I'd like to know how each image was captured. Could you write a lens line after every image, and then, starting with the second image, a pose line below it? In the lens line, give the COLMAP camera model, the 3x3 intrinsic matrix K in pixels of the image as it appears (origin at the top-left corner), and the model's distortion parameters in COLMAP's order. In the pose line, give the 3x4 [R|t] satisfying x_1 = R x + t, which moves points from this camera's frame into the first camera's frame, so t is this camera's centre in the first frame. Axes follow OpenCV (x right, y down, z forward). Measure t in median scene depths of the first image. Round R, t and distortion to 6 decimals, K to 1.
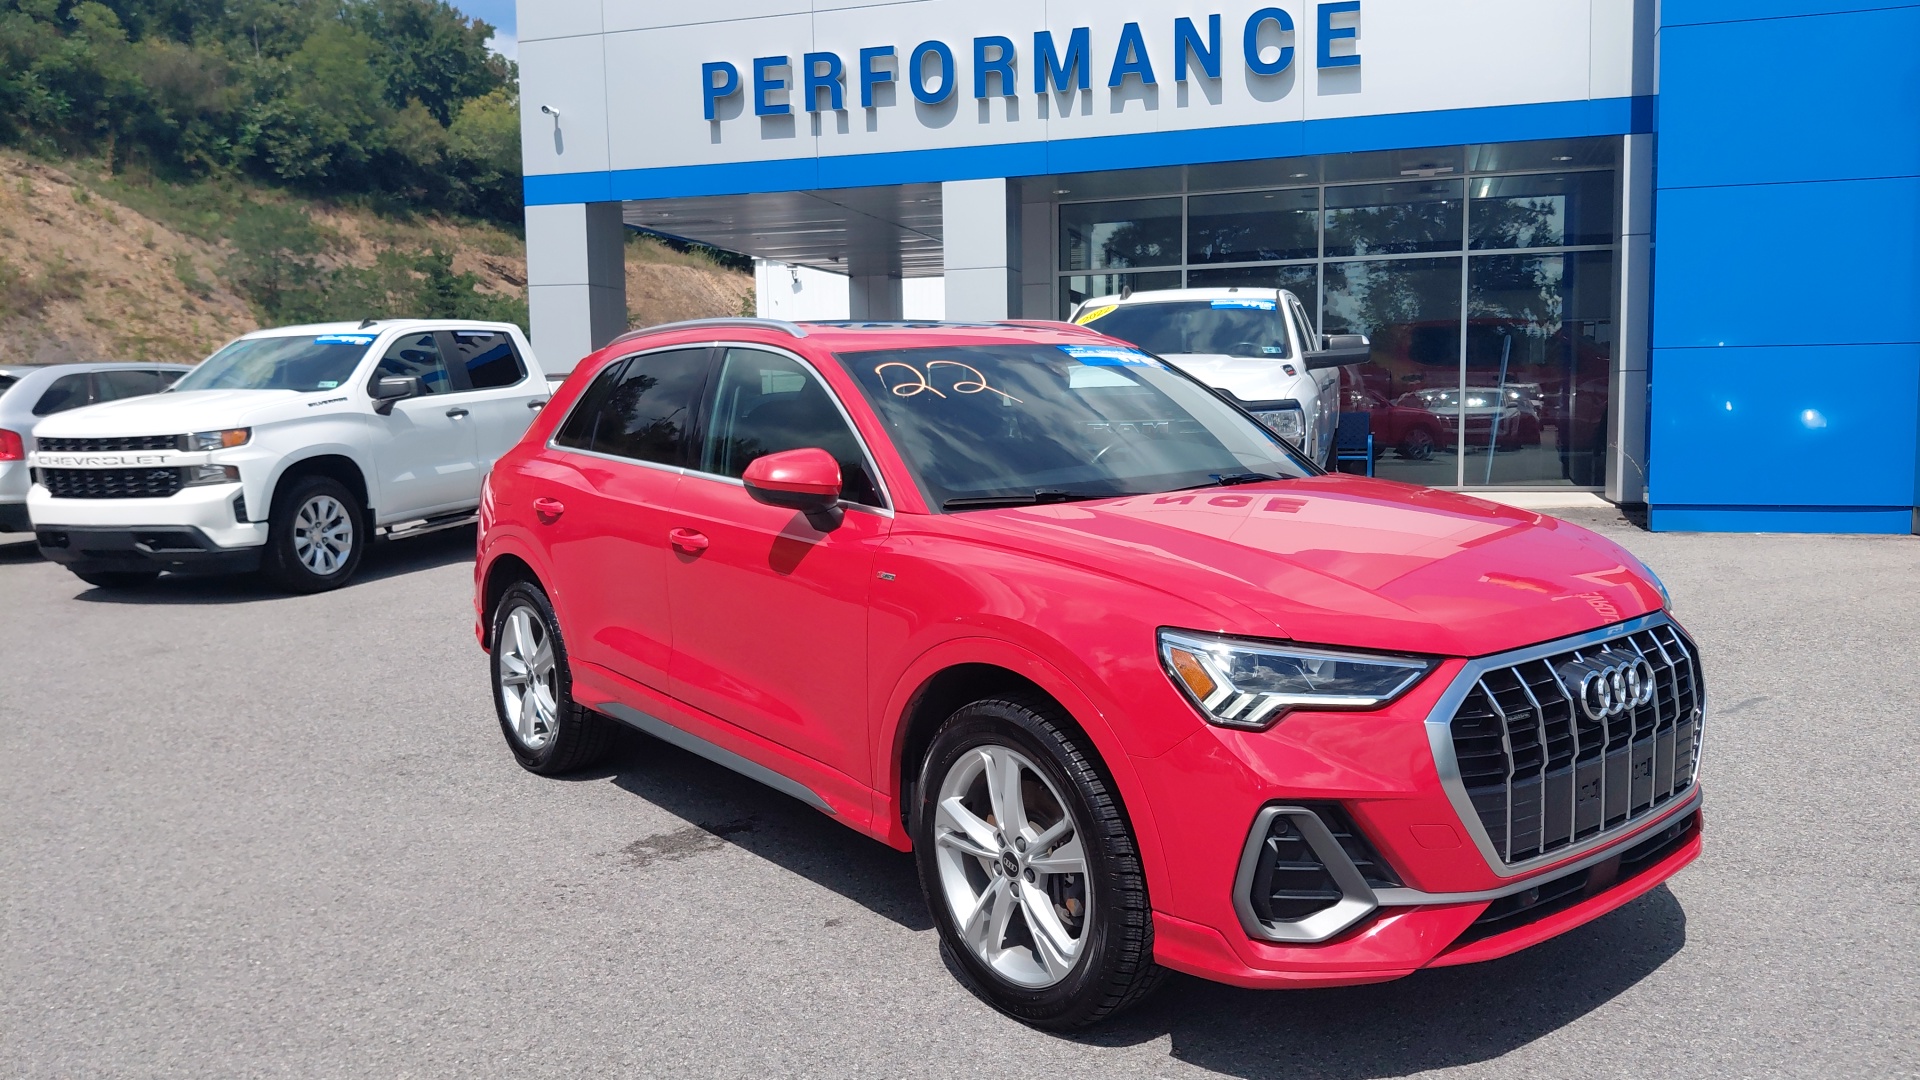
lens RADIAL K [[1421.6, 0, 979.3], [0, 1421.6, 544.9], [0, 0, 1]] dist [0.001076, -0.033425]
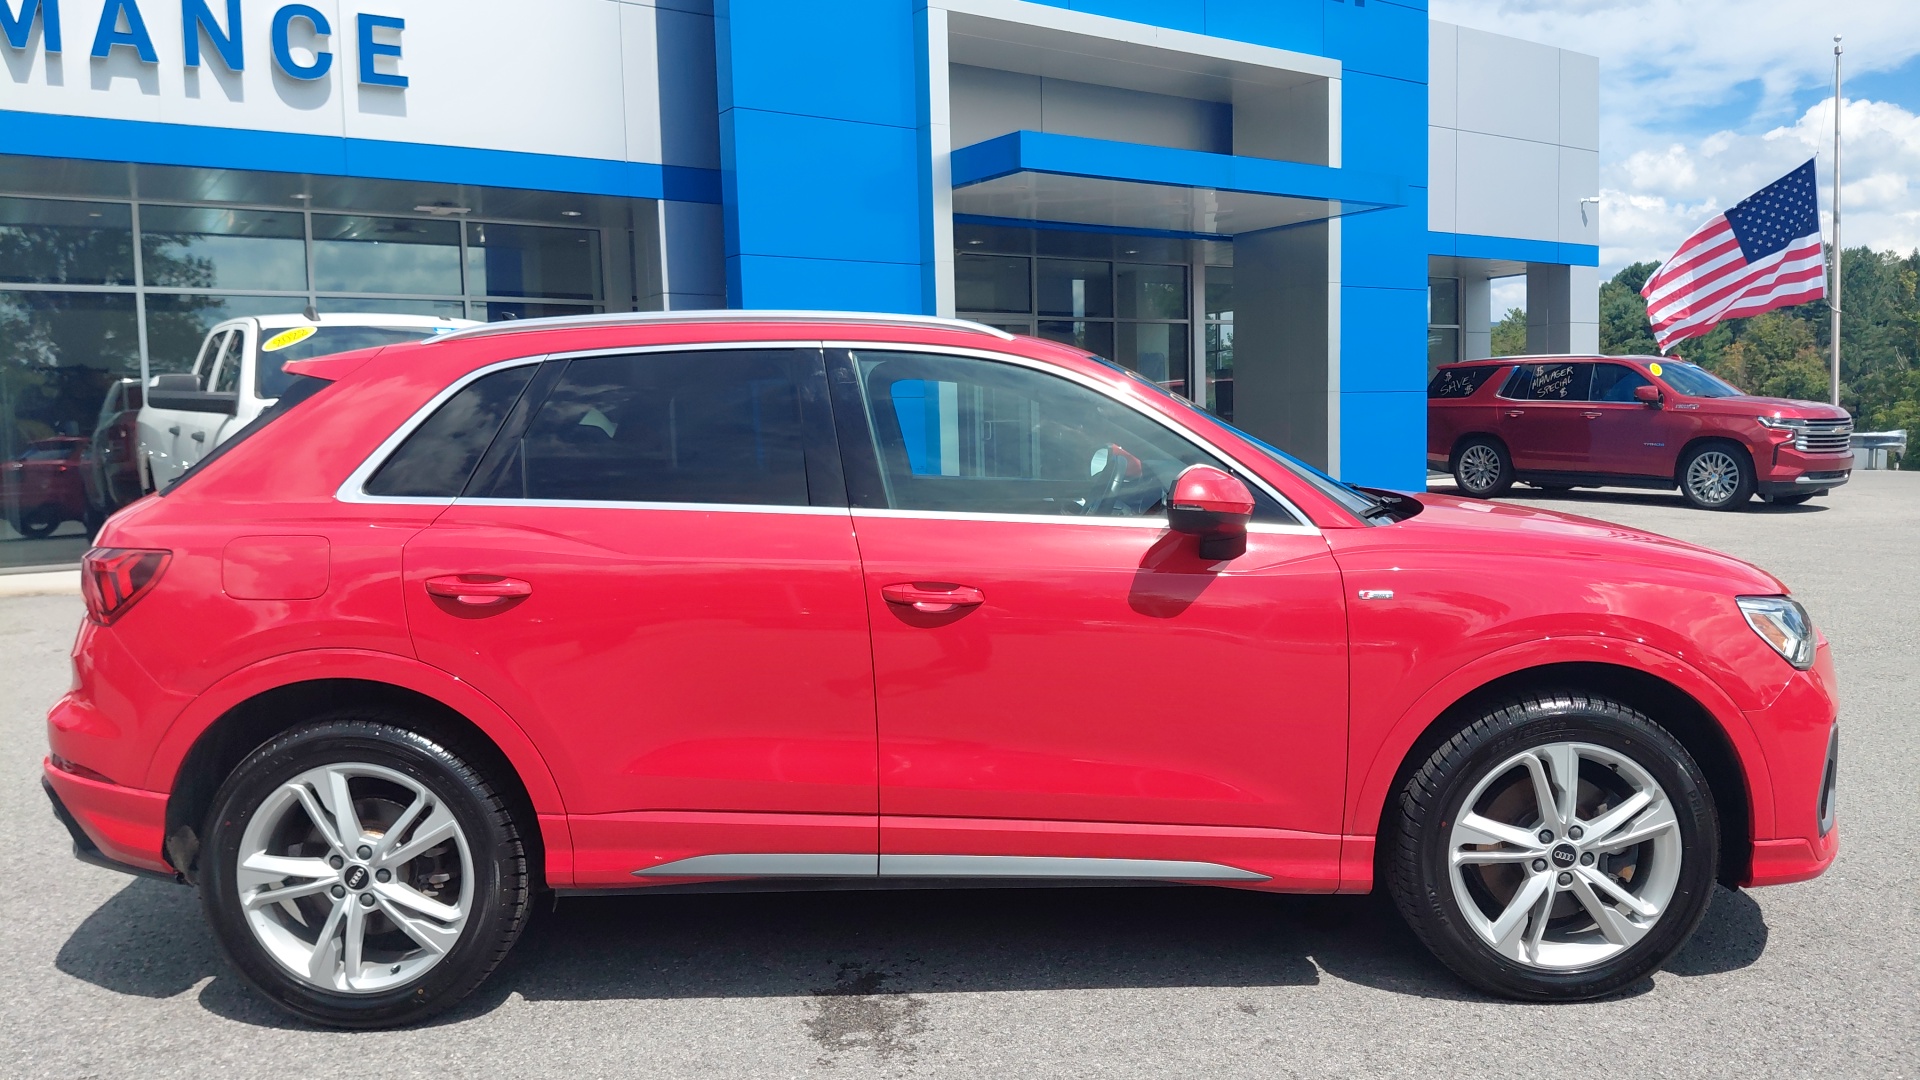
lens RADIAL K [[1421.6, 0, 948.2], [0, 1421.6, 529.4], [0, 0, 1]] dist [0.001076, -0.033425]
pose [[0.616139, -0.053378, 0.785827, -0.258595], [0.093109, 0.995641, -0.005374, -0.011632], [-0.782115, 0.076479, 0.618423, 0.169293]]
